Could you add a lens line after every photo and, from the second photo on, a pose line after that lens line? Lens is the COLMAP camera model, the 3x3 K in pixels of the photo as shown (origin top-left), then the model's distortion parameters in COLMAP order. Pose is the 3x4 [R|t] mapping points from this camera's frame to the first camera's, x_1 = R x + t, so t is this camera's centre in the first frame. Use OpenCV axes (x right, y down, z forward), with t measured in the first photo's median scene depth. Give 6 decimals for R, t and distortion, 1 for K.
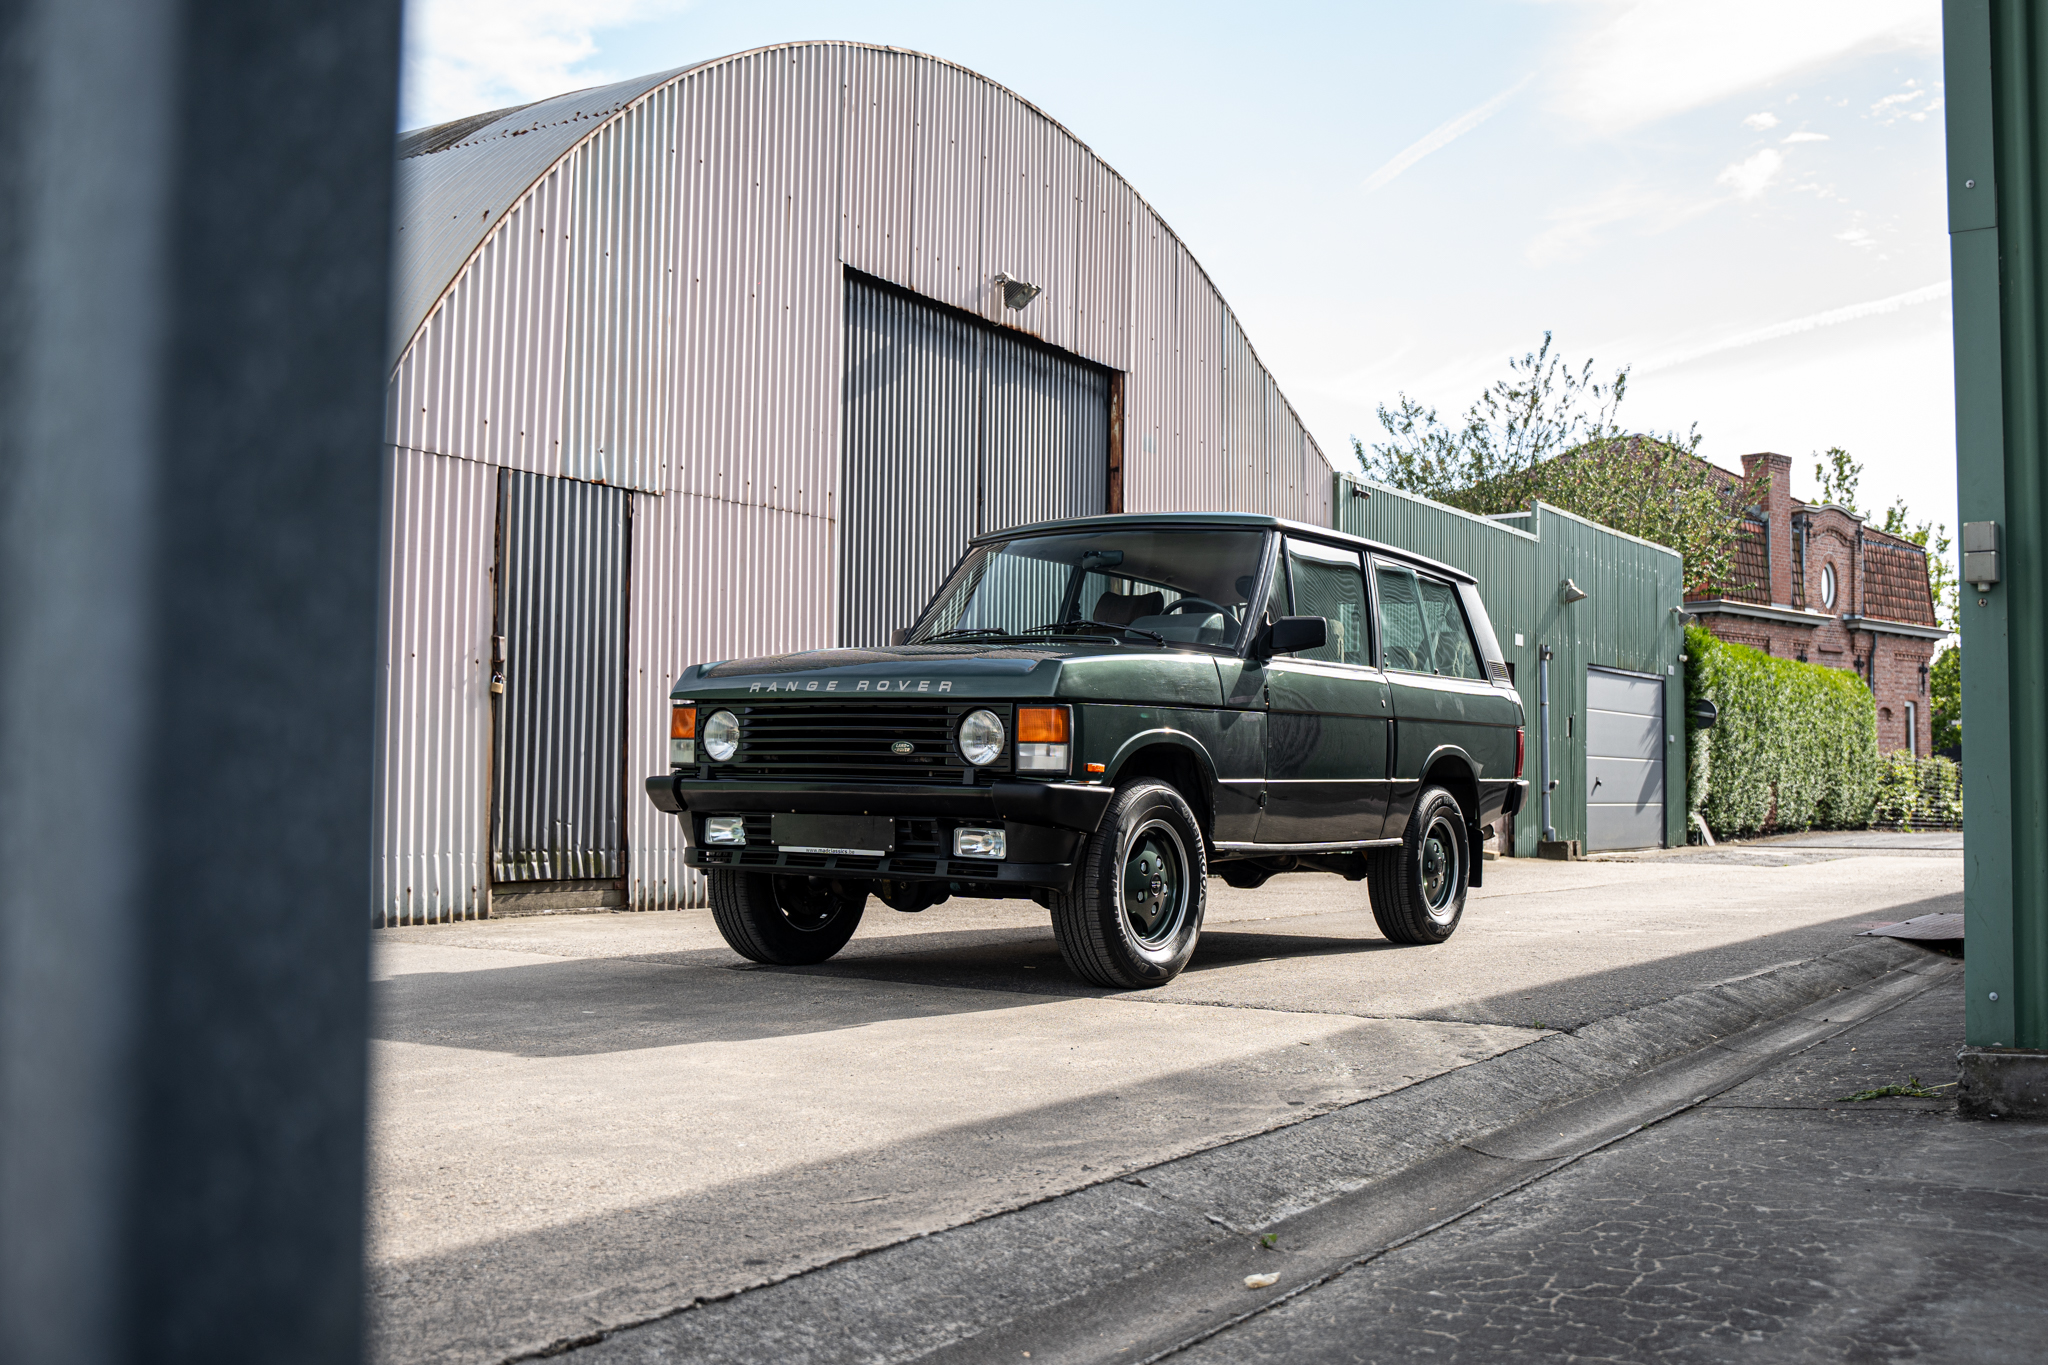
lens RADIAL K [[2197.1, 0, 1024.0], [0, 2197.1, 682.5], [0, 0, 1]] dist [-0.101774, -0.001505]
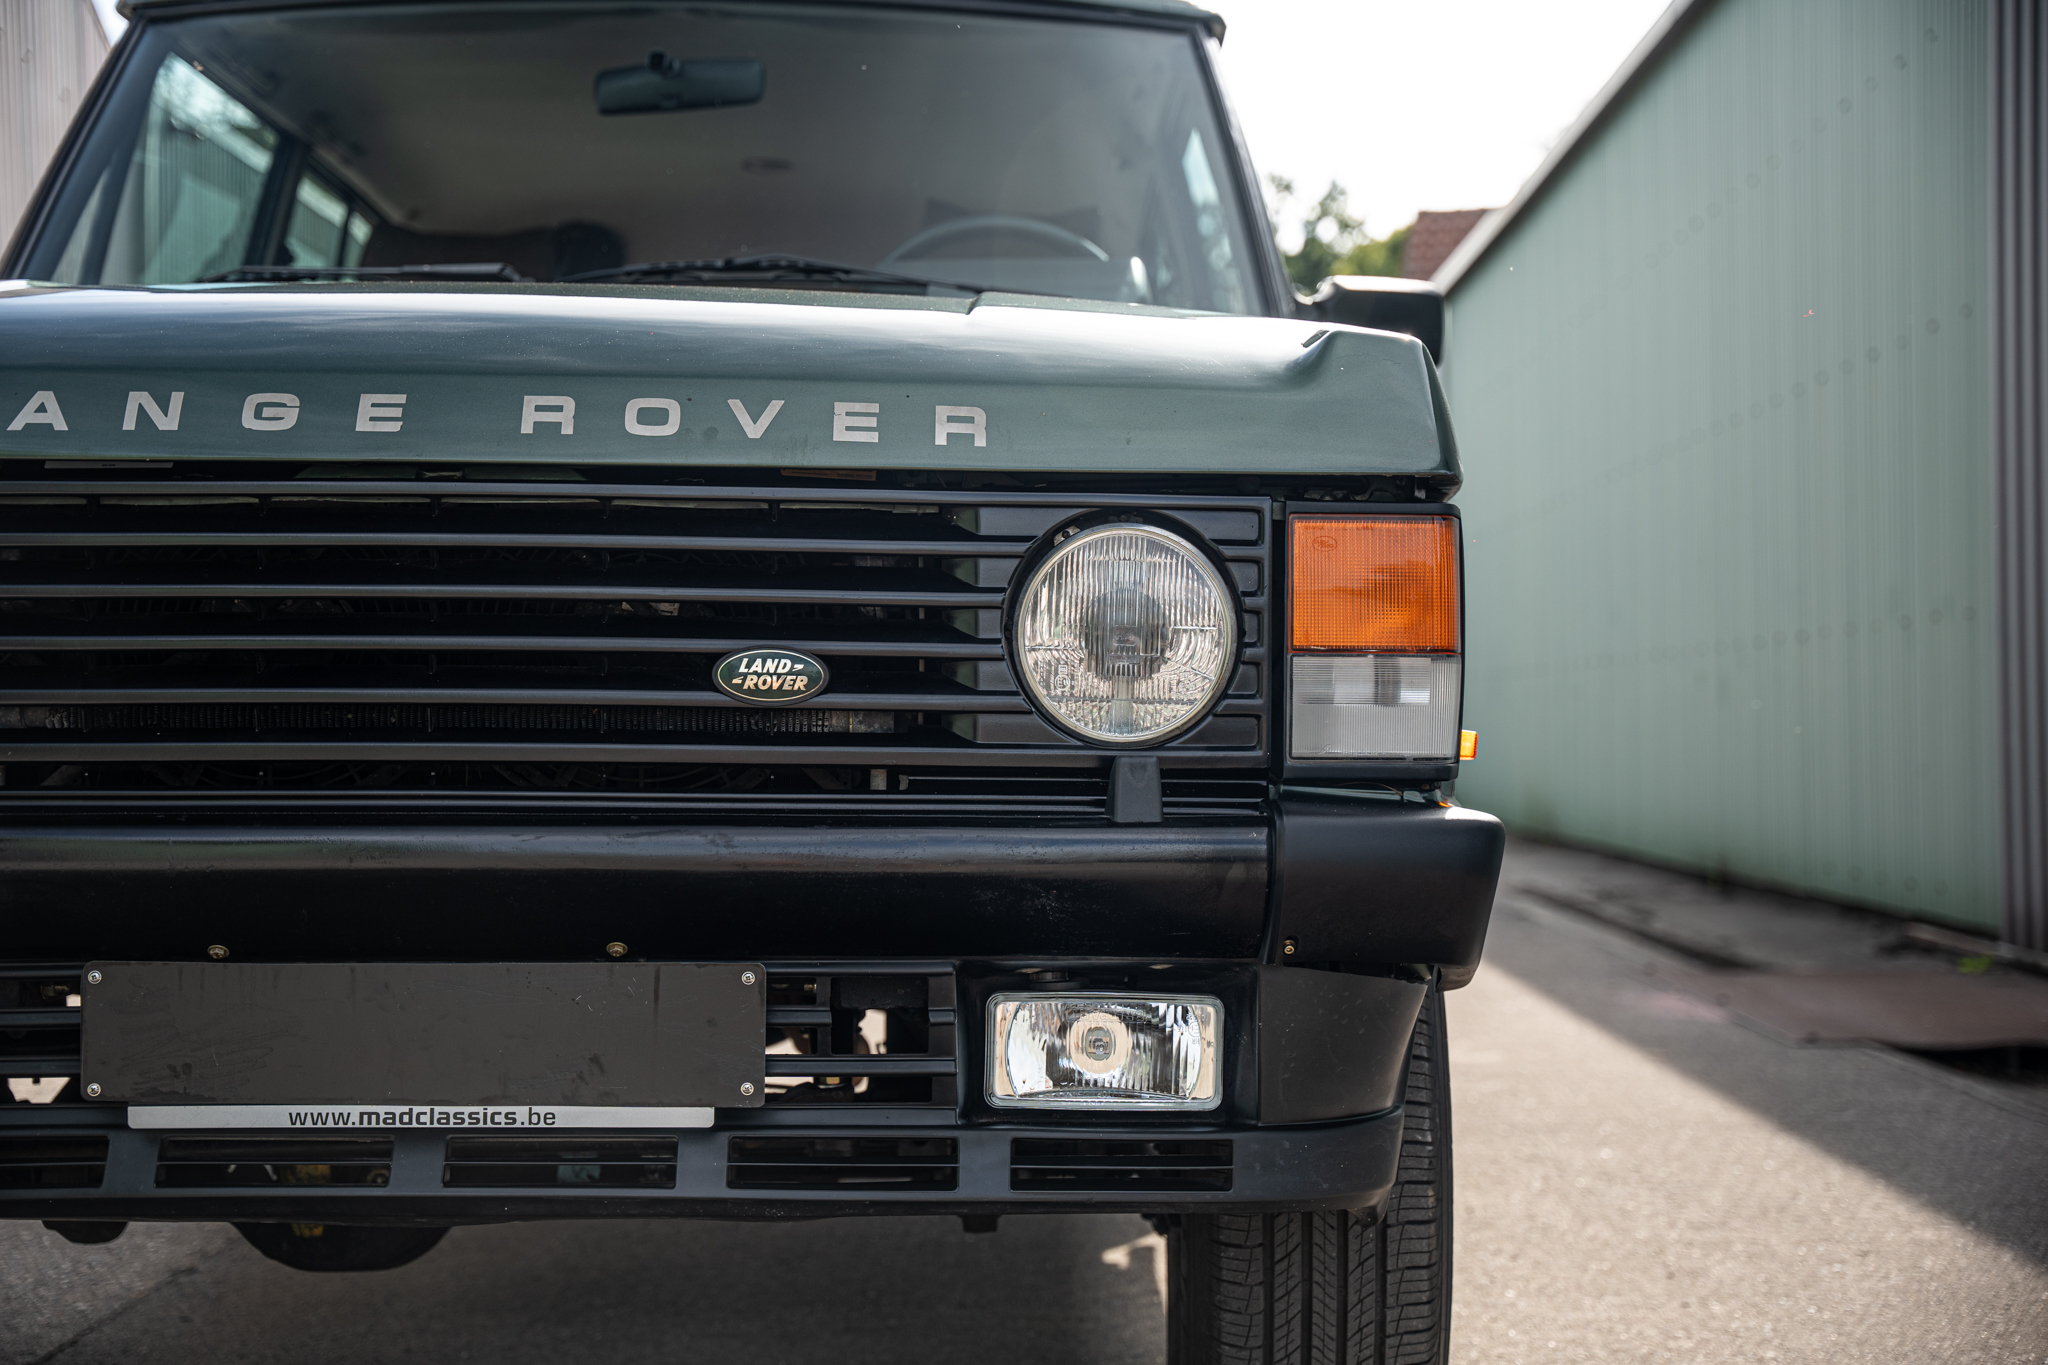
lens RADIAL K [[3611.1, 0, 1024.0], [0, 3611.1, 682.5], [0, 0, 1]] dist [0.179140, -0.026215]
pose [[0.815850, -0.011923, 0.578140, -0.246173], [-0.016500, 0.998900, 0.043884, 0.011801], [-0.578027, -0.045342, 0.814757, 0.614250]]
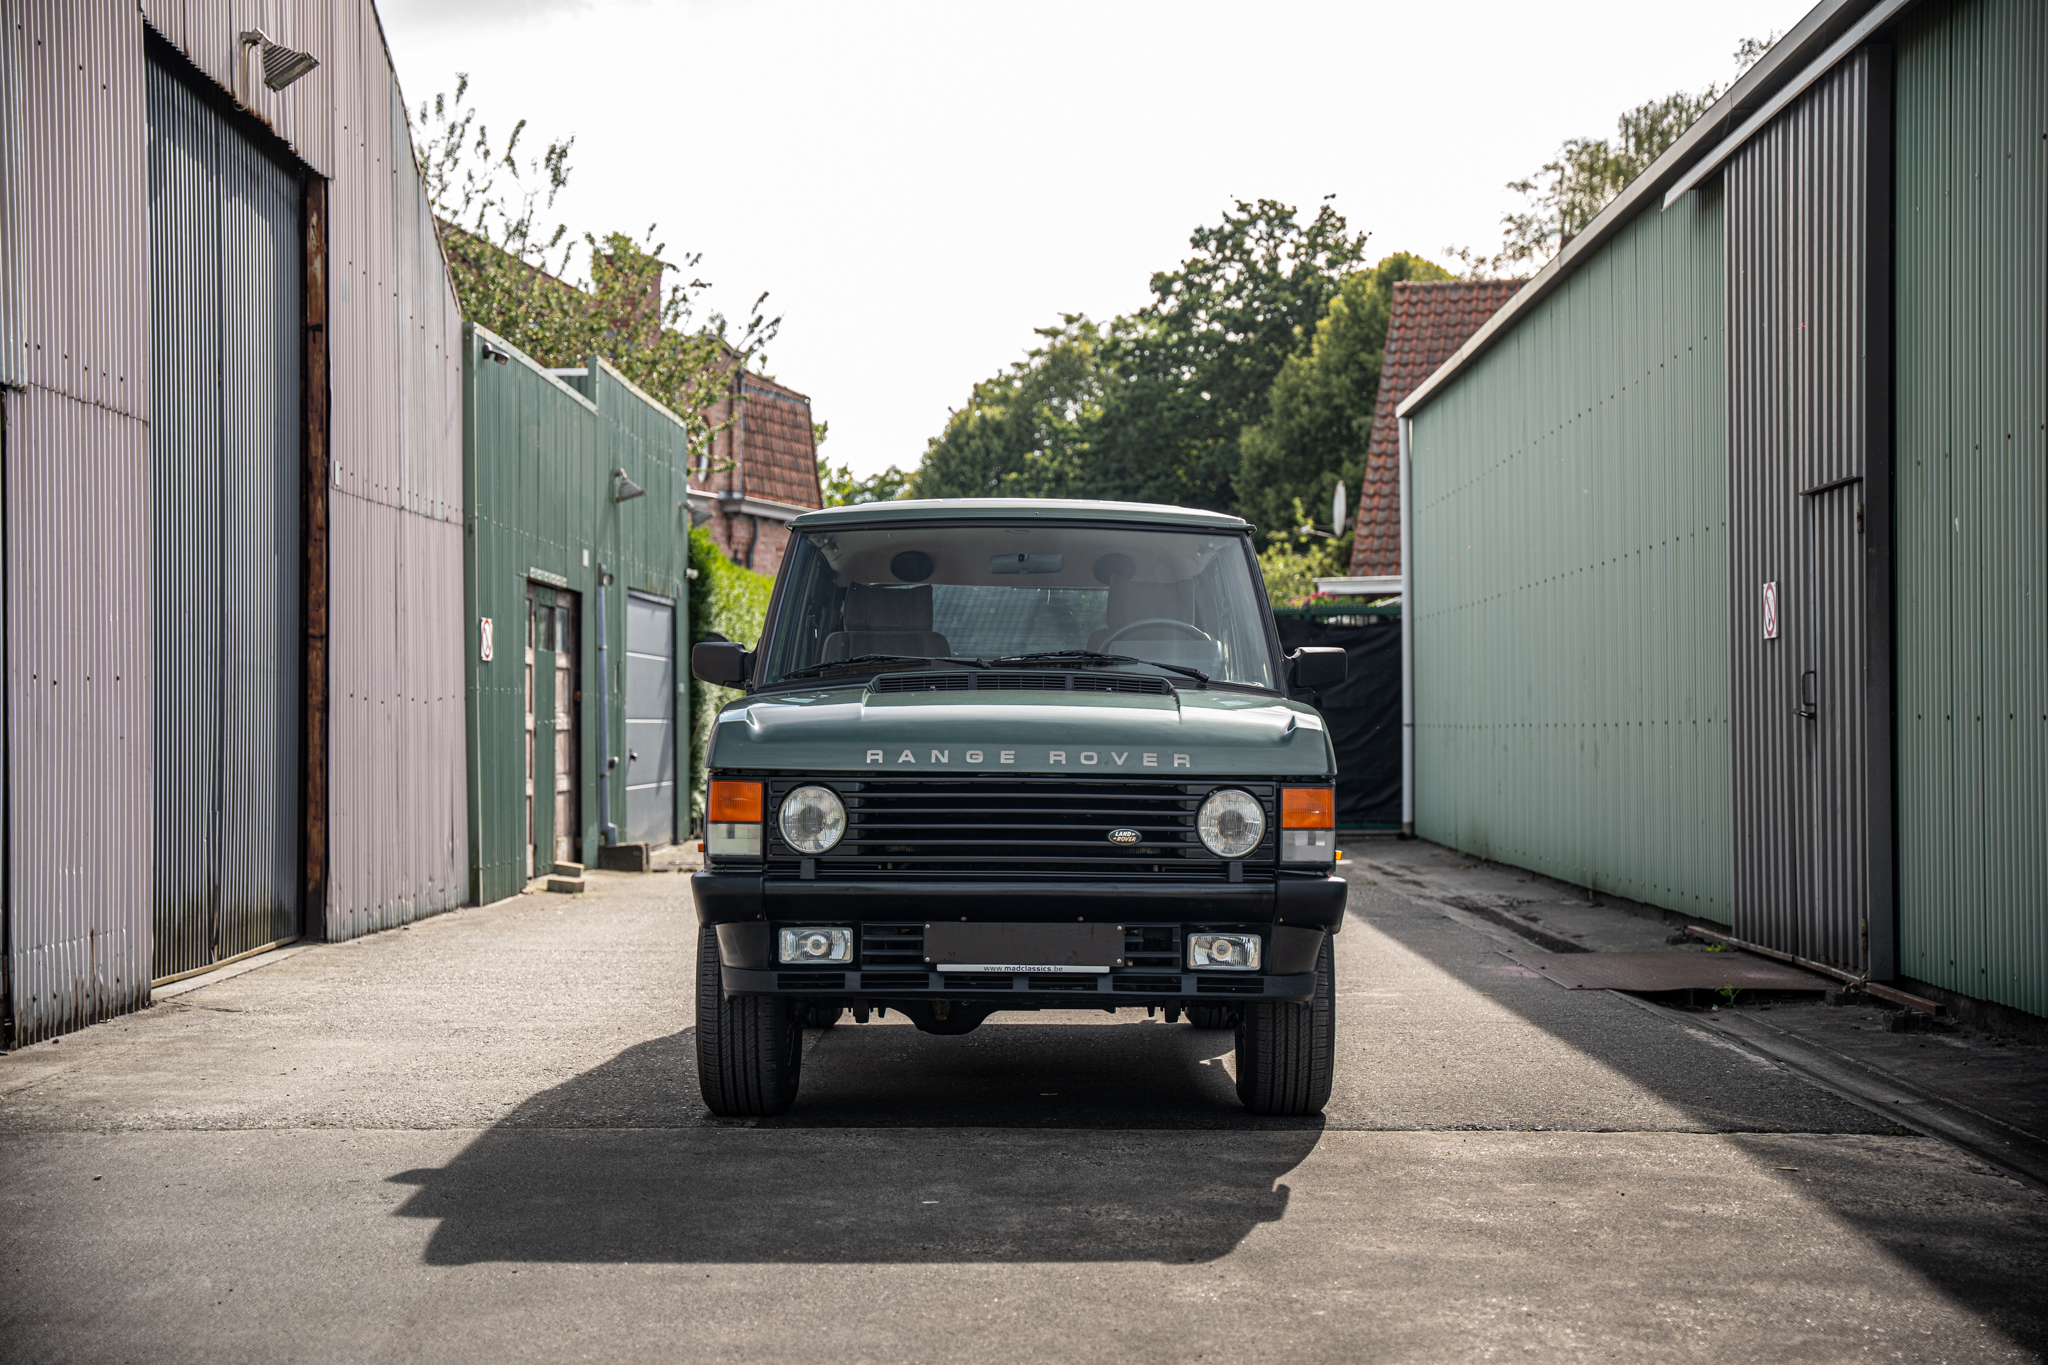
lens RADIAL K [[3611.1, 0, 1024.0], [0, 3611.1, 682.5], [0, 0, 1]] dist [0.179140, -0.026215]
pose [[0.814970, -0.007494, 0.579455, -0.794418], [-0.020769, 0.998896, 0.042128, -0.076038], [-0.579131, -0.046368, 0.813915, -0.048510]]
